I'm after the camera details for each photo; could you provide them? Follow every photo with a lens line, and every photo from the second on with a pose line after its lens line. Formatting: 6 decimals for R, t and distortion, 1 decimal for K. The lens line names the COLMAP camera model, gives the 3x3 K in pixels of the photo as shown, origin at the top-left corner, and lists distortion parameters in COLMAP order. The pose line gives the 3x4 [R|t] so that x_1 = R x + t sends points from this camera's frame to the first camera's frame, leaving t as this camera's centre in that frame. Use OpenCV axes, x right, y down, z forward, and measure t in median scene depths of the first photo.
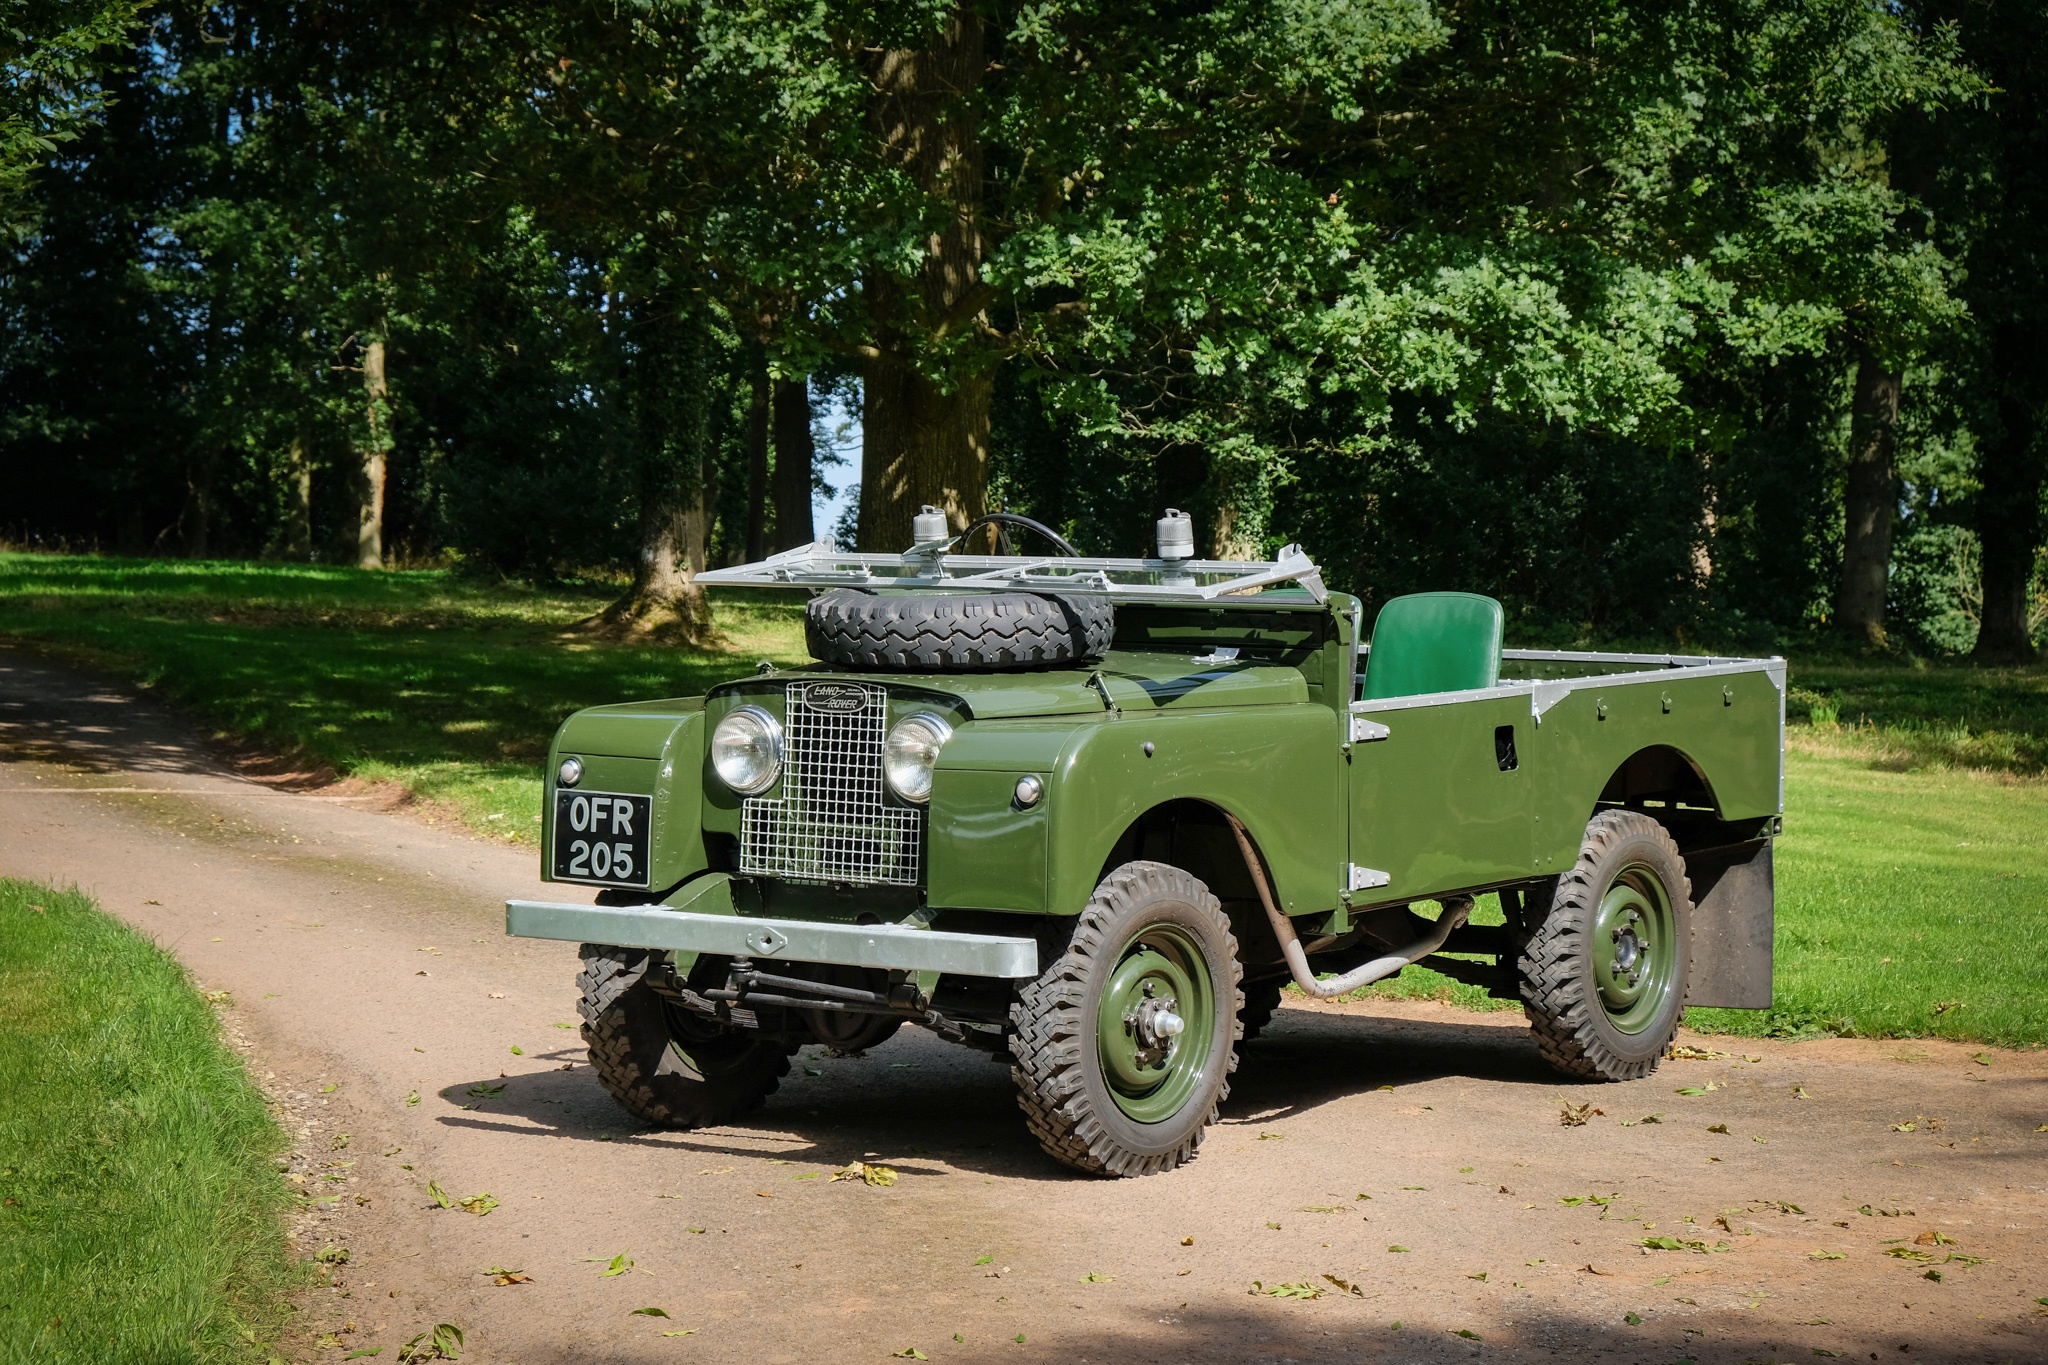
lens RADIAL K [[4517.7, 0, 1024.0], [0, 4517.7, 682.5], [0, 0, 1]] dist [0.014185, 0.676334]
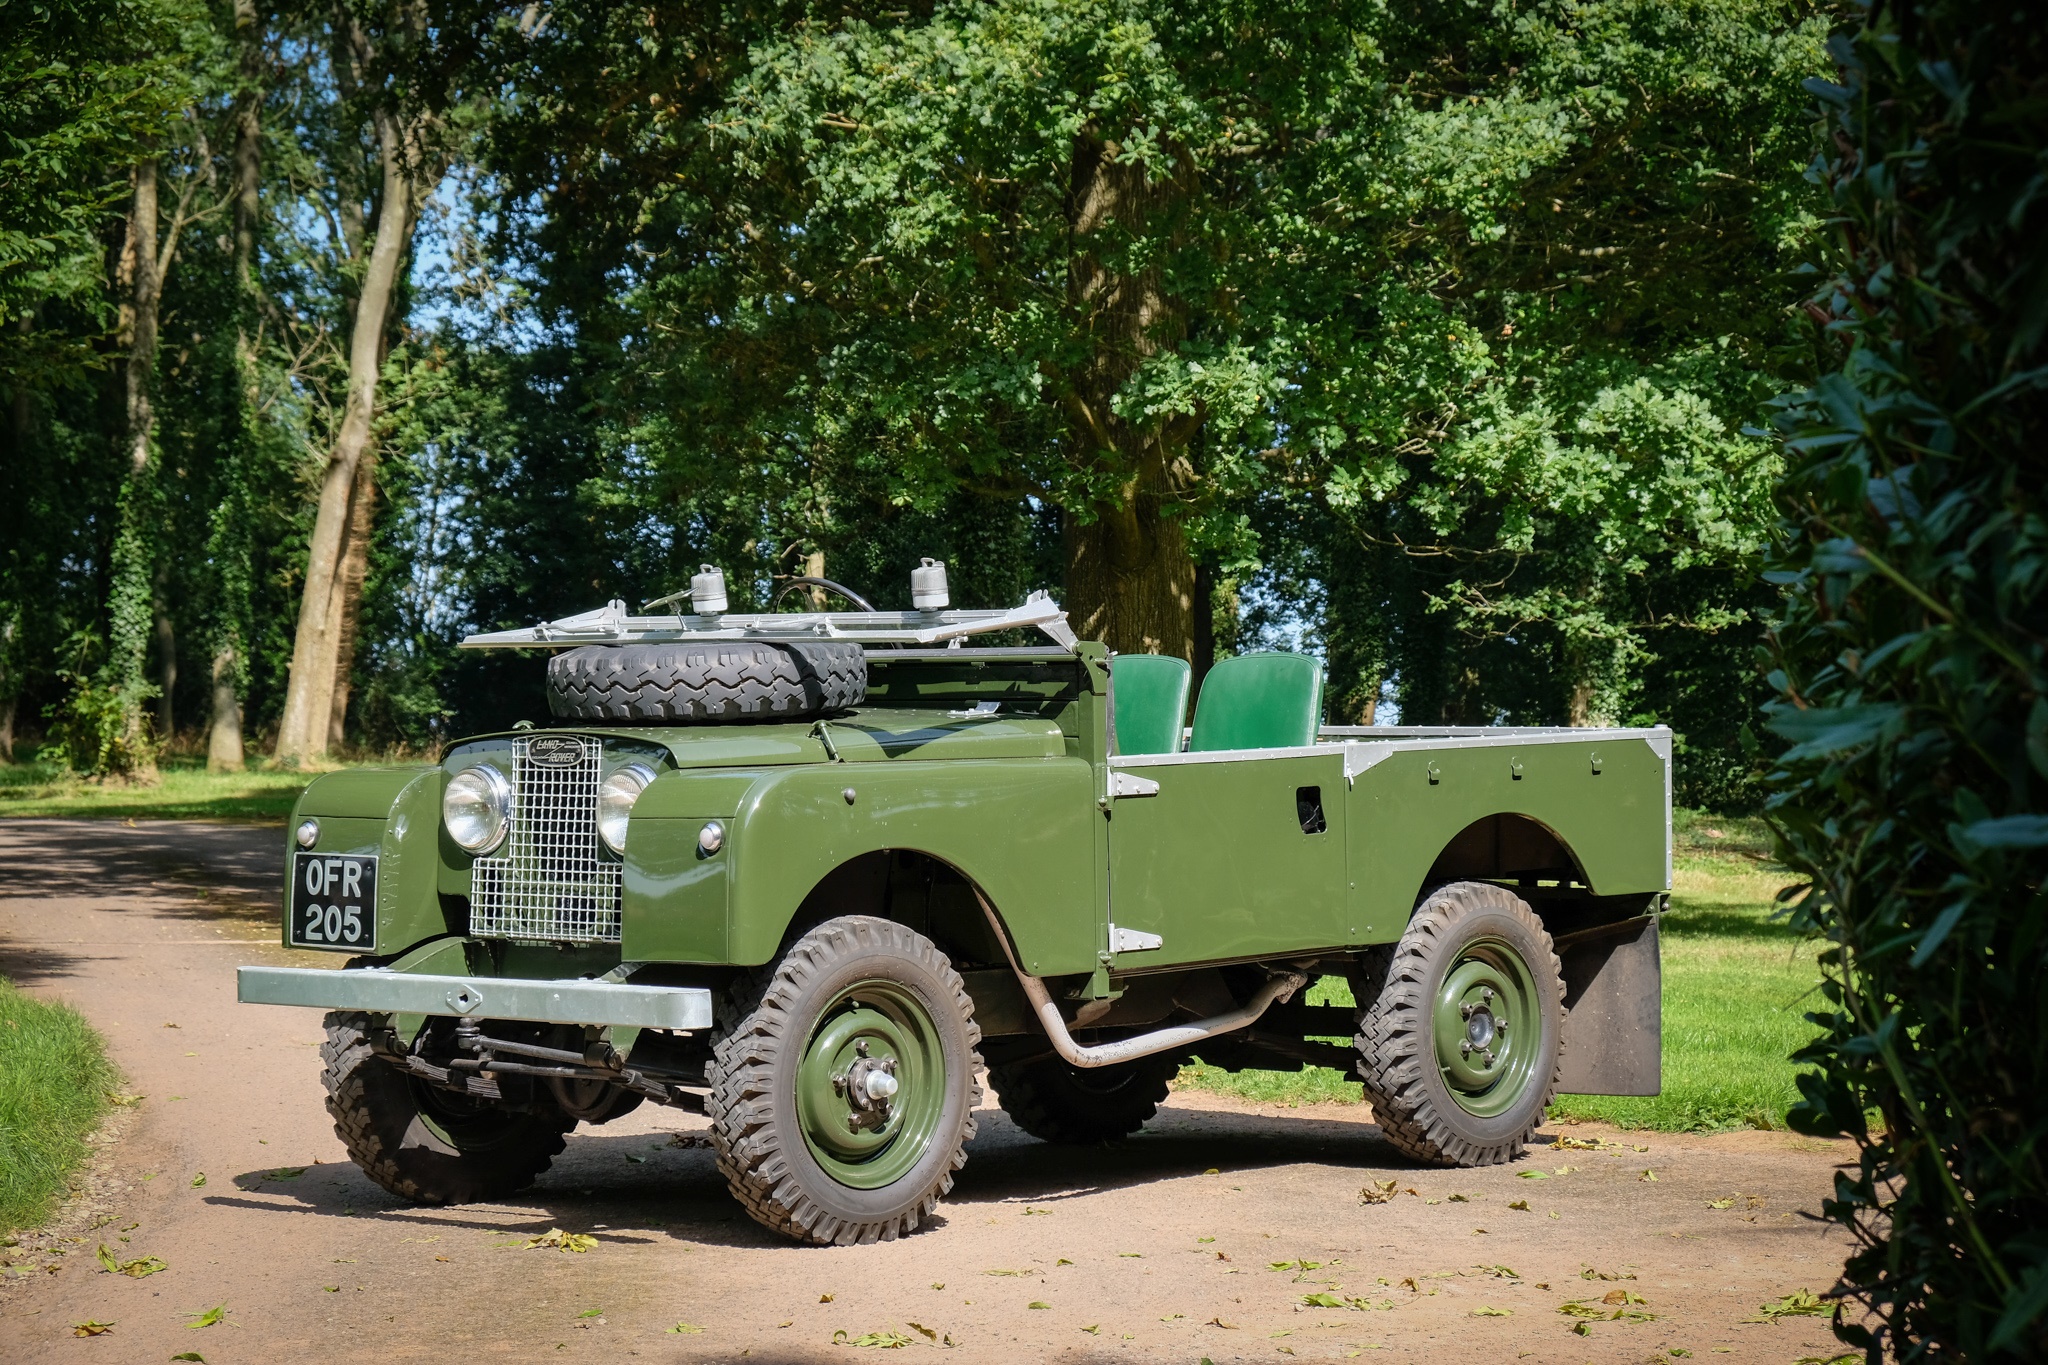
lens RADIAL K [[4517.7, 0, 1024.0], [0, 4517.7, 682.5], [0, 0, 1]] dist [0.014185, 0.676334]
pose [[0.994793, -0.012320, -0.101167, 0.151359], [0.007687, 0.998909, -0.046057, 0.032932], [0.101624, 0.045040, 0.993803, 0.045284]]
